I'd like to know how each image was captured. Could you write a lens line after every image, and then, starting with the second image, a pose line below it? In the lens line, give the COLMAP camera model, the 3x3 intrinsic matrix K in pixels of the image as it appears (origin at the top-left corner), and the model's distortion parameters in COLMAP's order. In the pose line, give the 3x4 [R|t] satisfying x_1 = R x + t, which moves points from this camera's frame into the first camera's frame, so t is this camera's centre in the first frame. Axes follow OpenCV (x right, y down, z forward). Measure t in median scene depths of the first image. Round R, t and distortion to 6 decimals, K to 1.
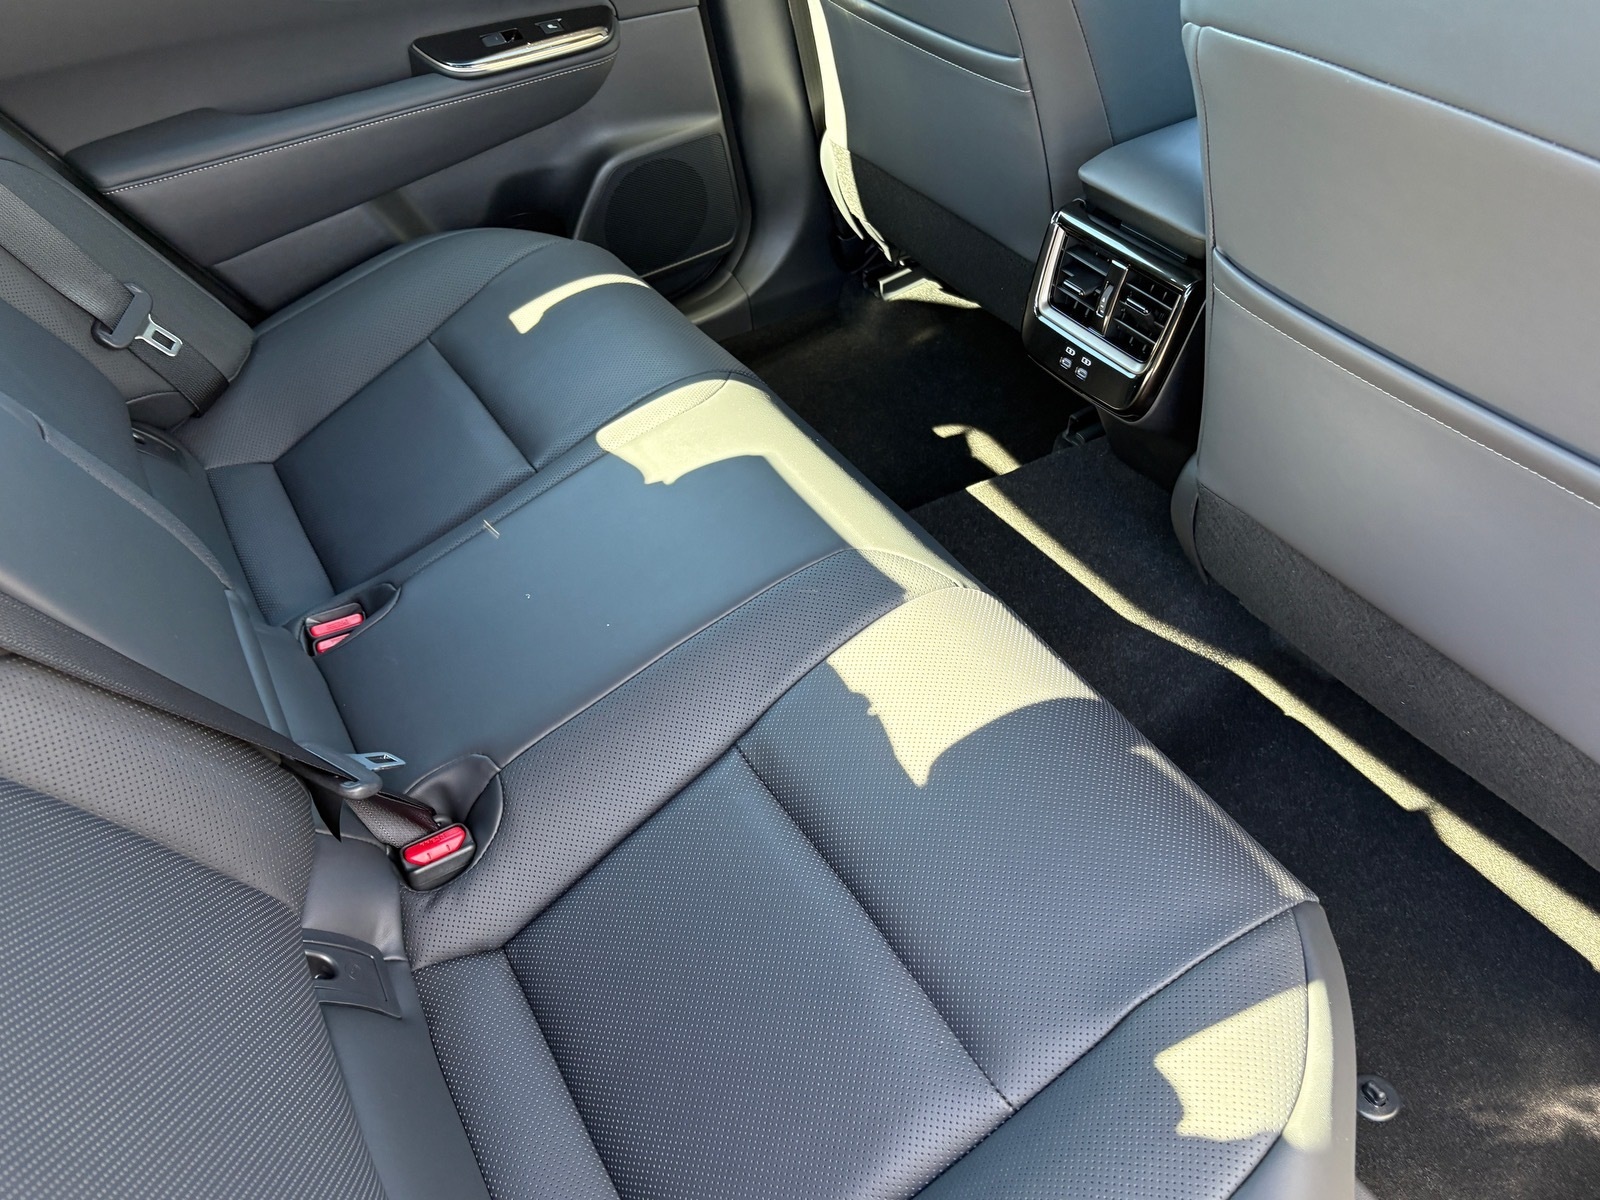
lens RADIAL K [[1293.0, 0, 800.0], [0, 1293.0, 600.0], [0, 0, 1]] dist [0.067466, -0.178349]
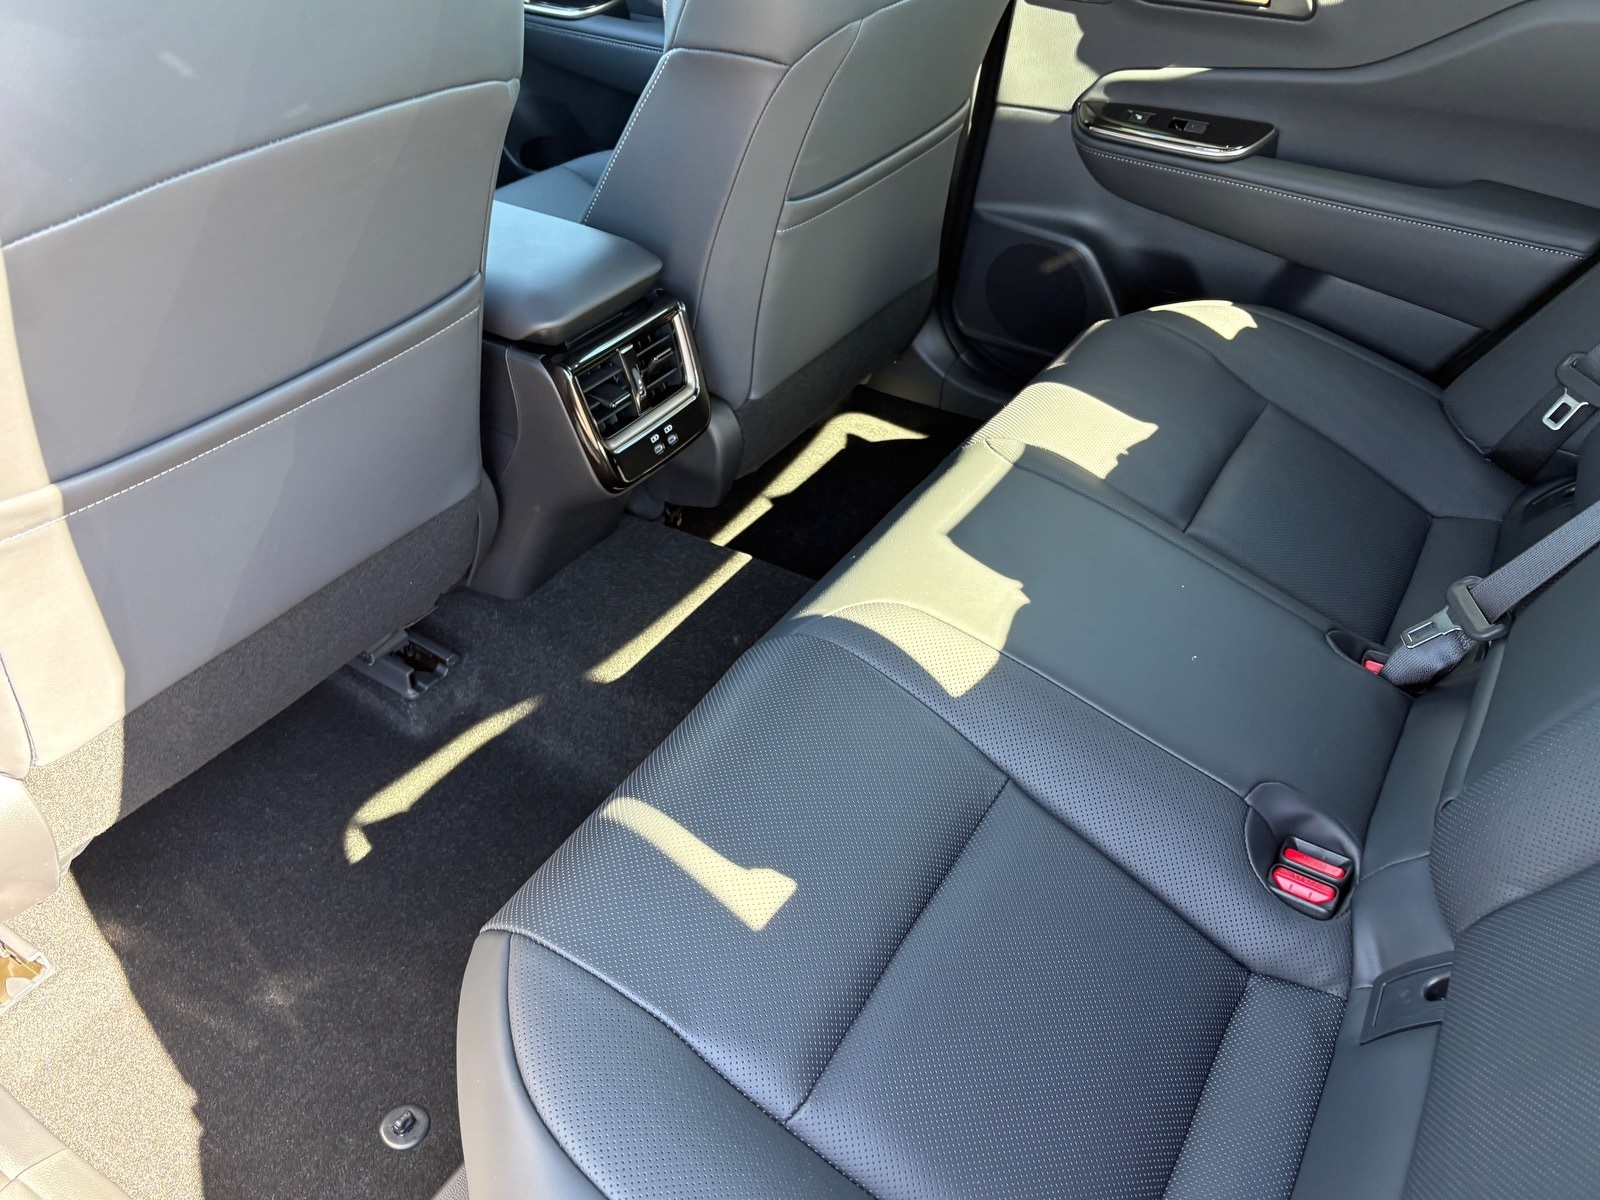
lens RADIAL K [[1293.0, 0, 800.0], [0, 1293.0, 600.0], [0, 0, 1]] dist [0.067466, -0.178349]
pose [[-0.481060, -0.490850, 0.726394, -0.745137], [0.578226, 0.445149, 0.683737, -0.859759], [-0.658966, 0.748938, 0.069679, 1.032131]]
